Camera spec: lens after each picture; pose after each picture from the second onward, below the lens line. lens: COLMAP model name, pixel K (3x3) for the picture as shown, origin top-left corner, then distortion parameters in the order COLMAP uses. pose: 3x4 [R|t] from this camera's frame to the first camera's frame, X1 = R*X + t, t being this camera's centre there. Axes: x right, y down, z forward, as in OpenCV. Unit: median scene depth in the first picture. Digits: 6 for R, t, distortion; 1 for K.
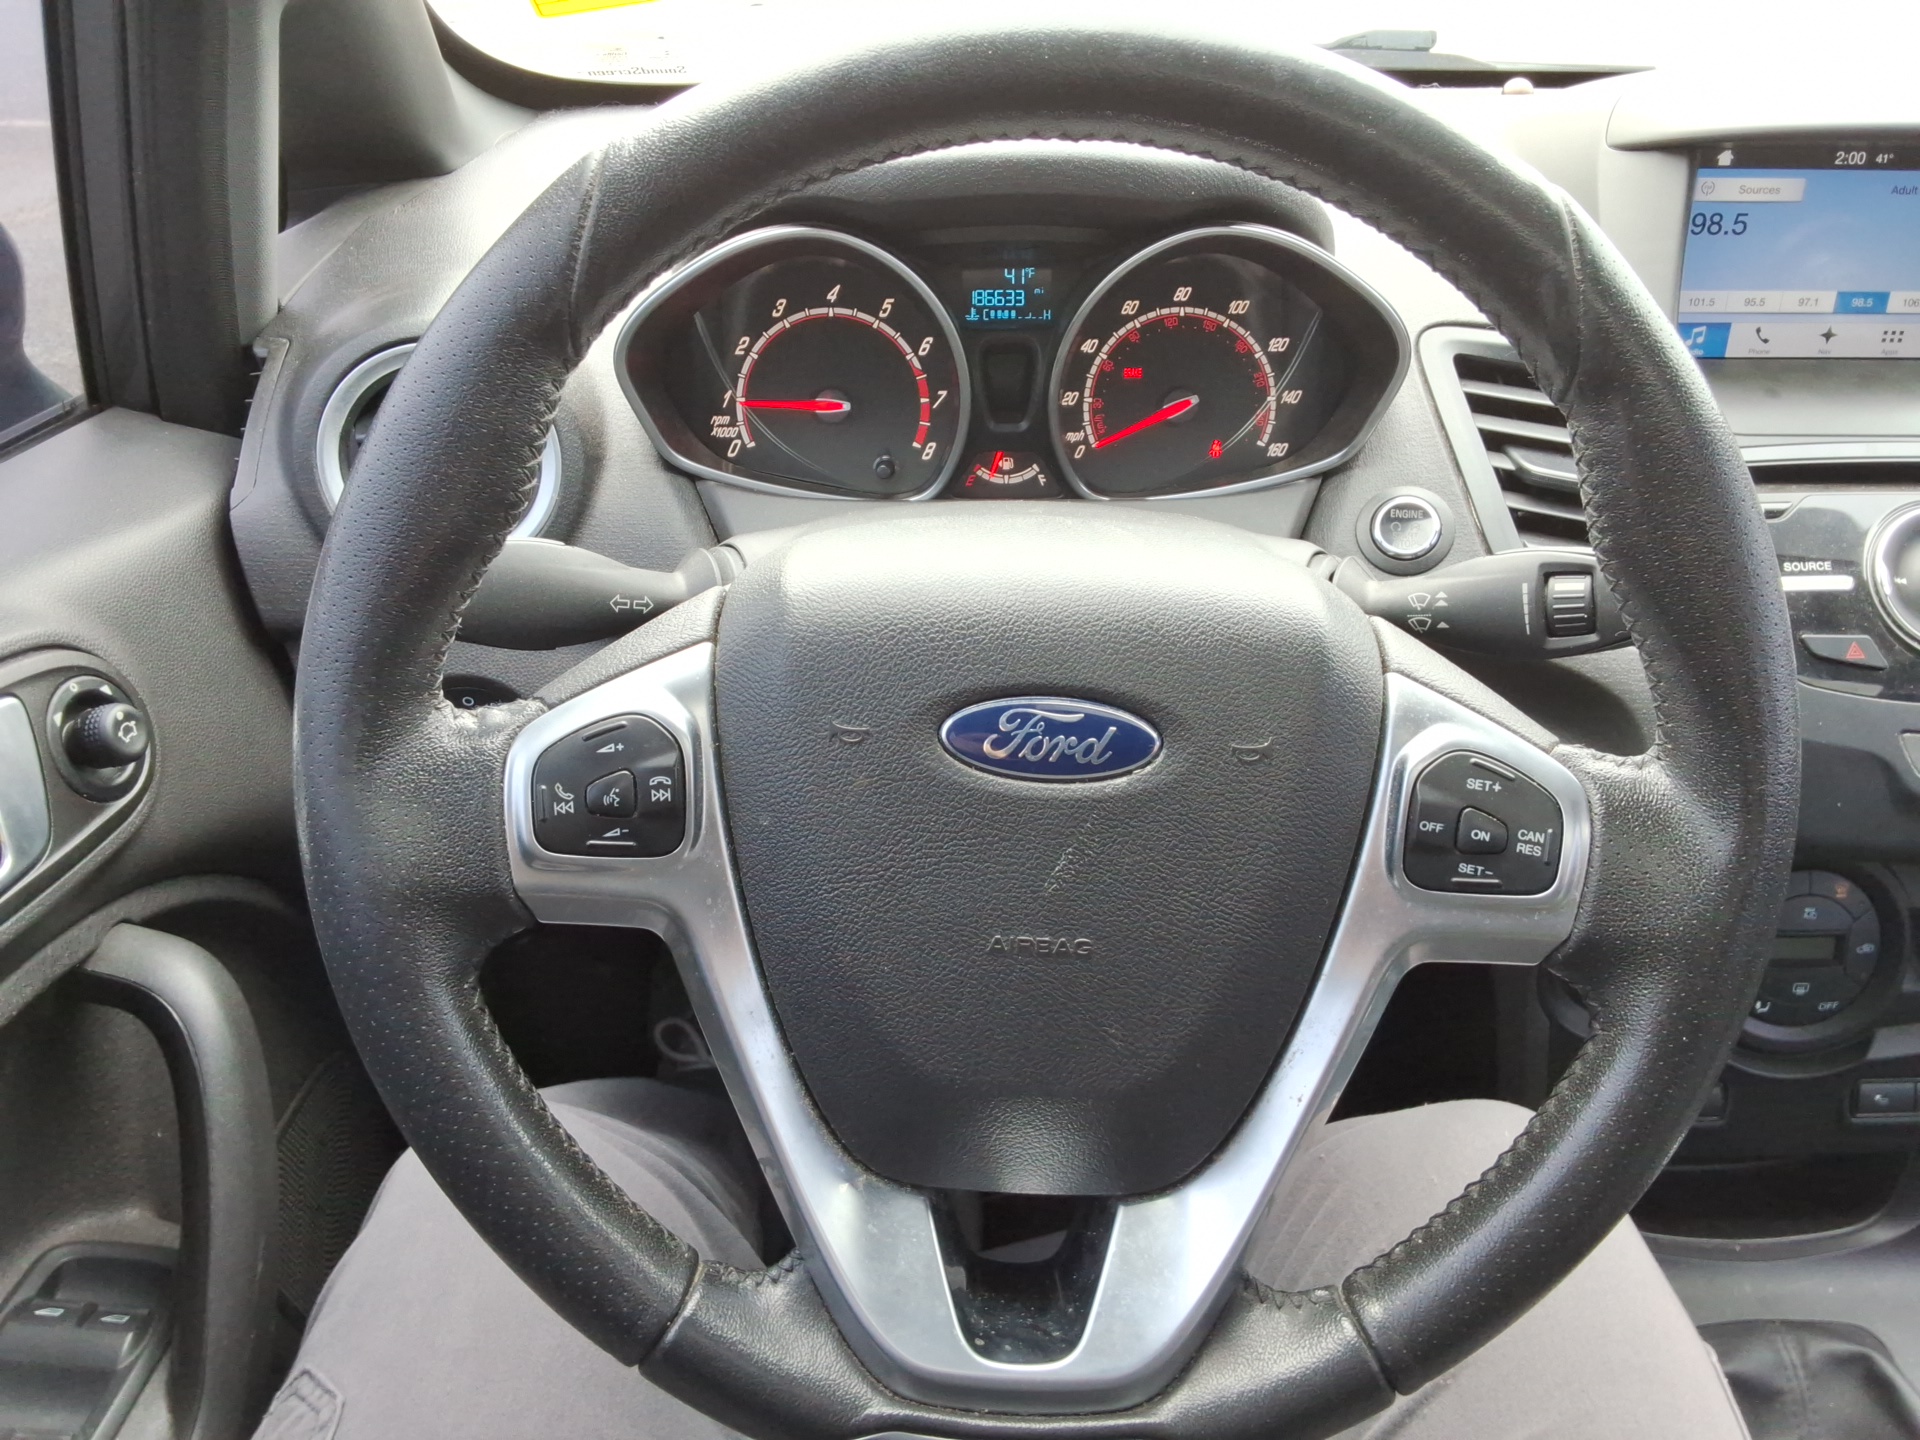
lens RADIAL K [[1530.2, 0, 968.9], [0, 1530.2, 701.7], [0, 0, 1]] dist [0.122463, -0.191128]
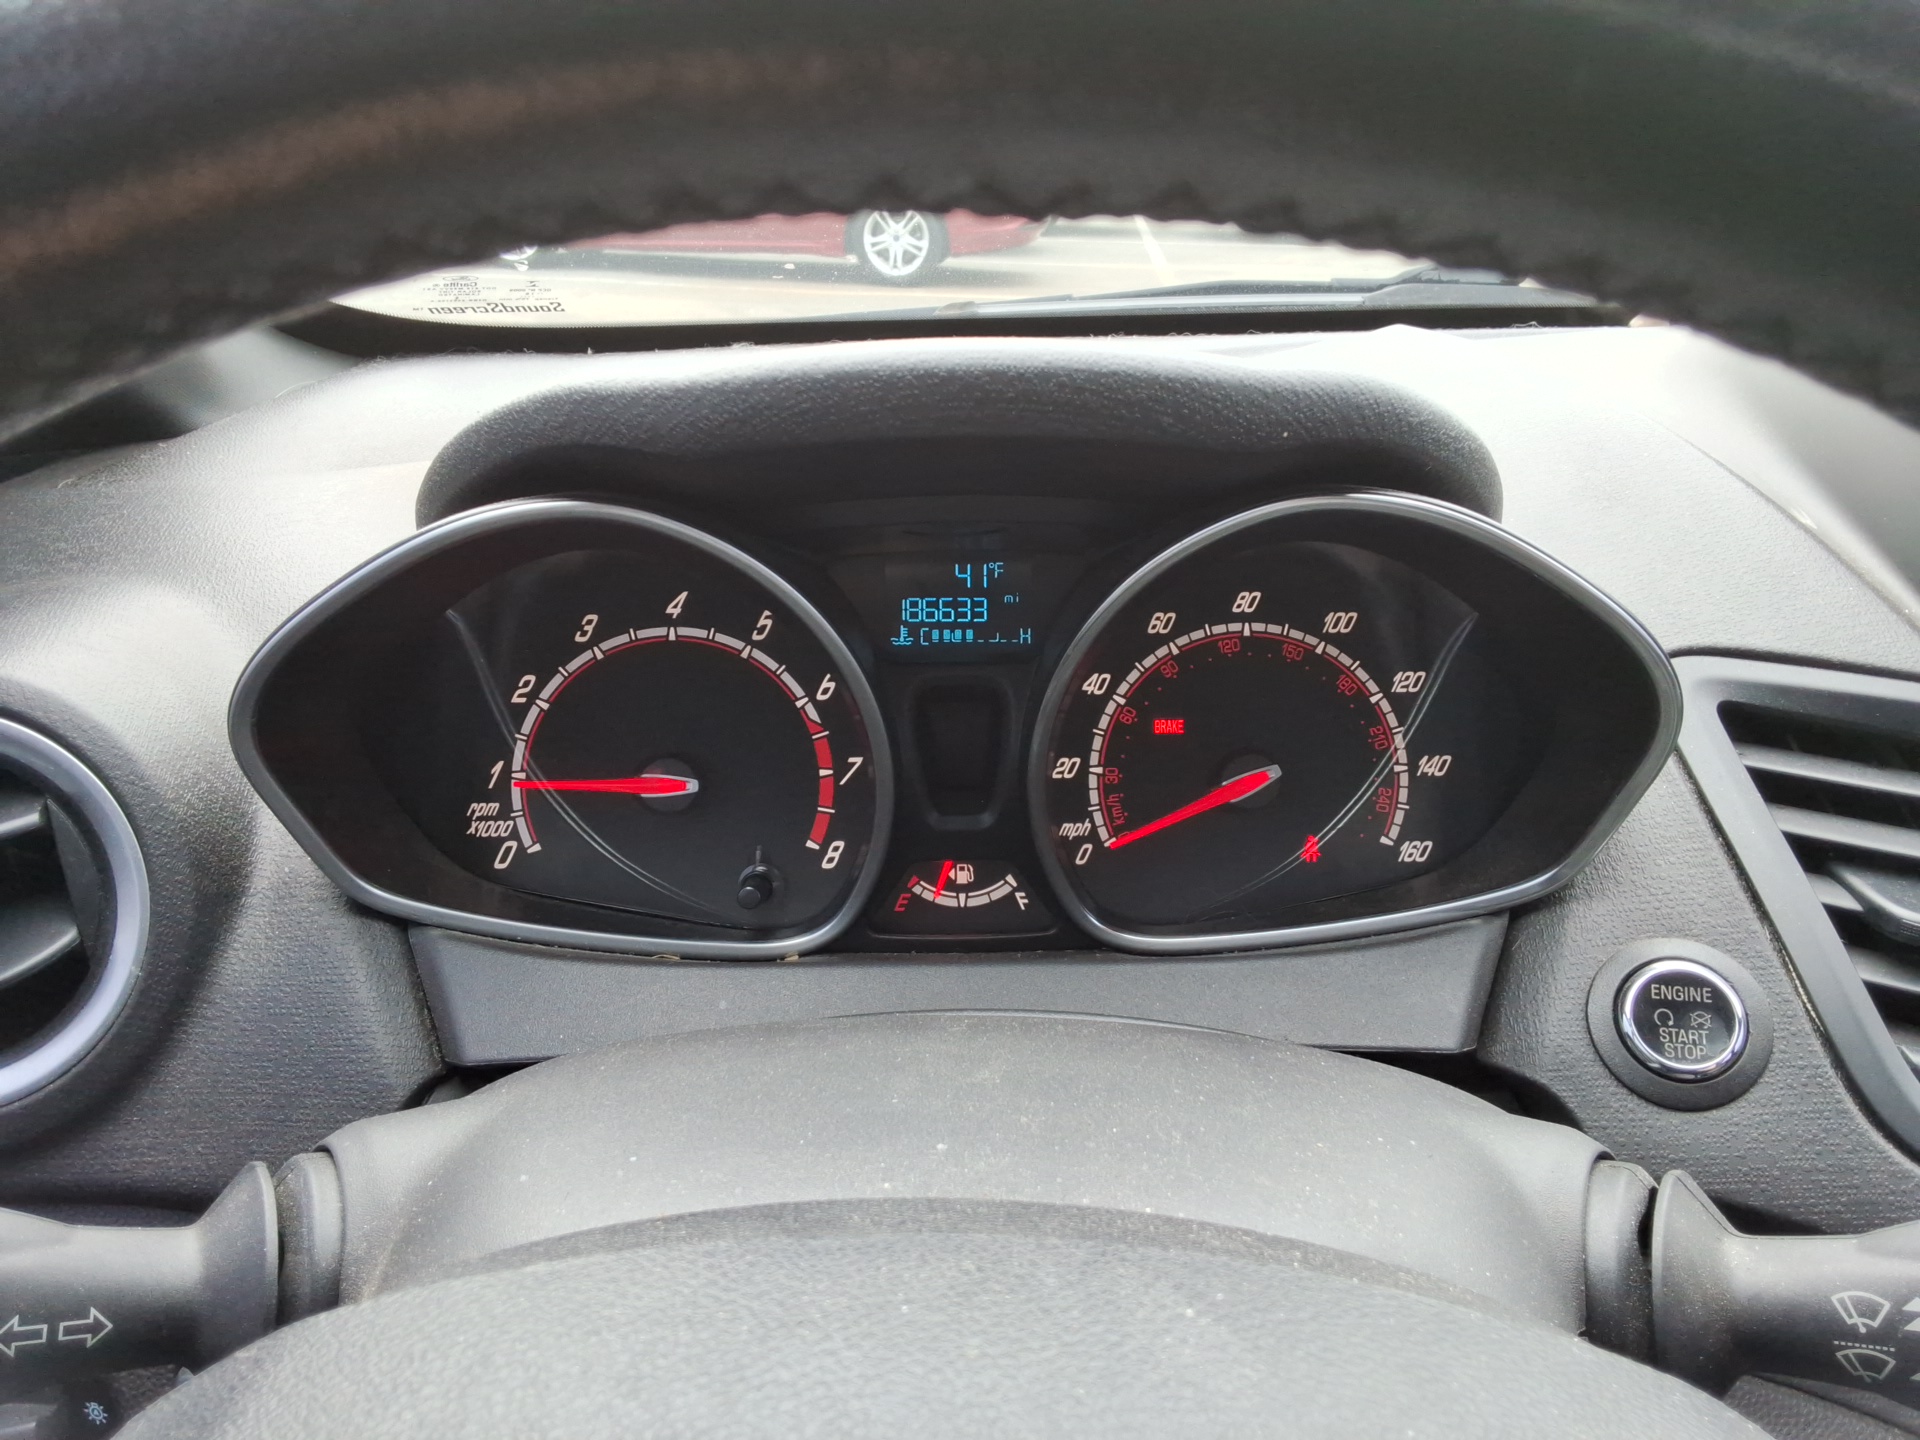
lens RADIAL K [[1530.2, 0, 968.9], [0, 1530.2, 701.7], [0, 0, 1]] dist [0.122463, -0.191128]
pose [[0.999947, -0.006161, -0.008226, 0.032912], [0.004685, 0.985641, -0.168792, -0.122285], [0.009148, 0.168744, 0.985617, 0.404056]]
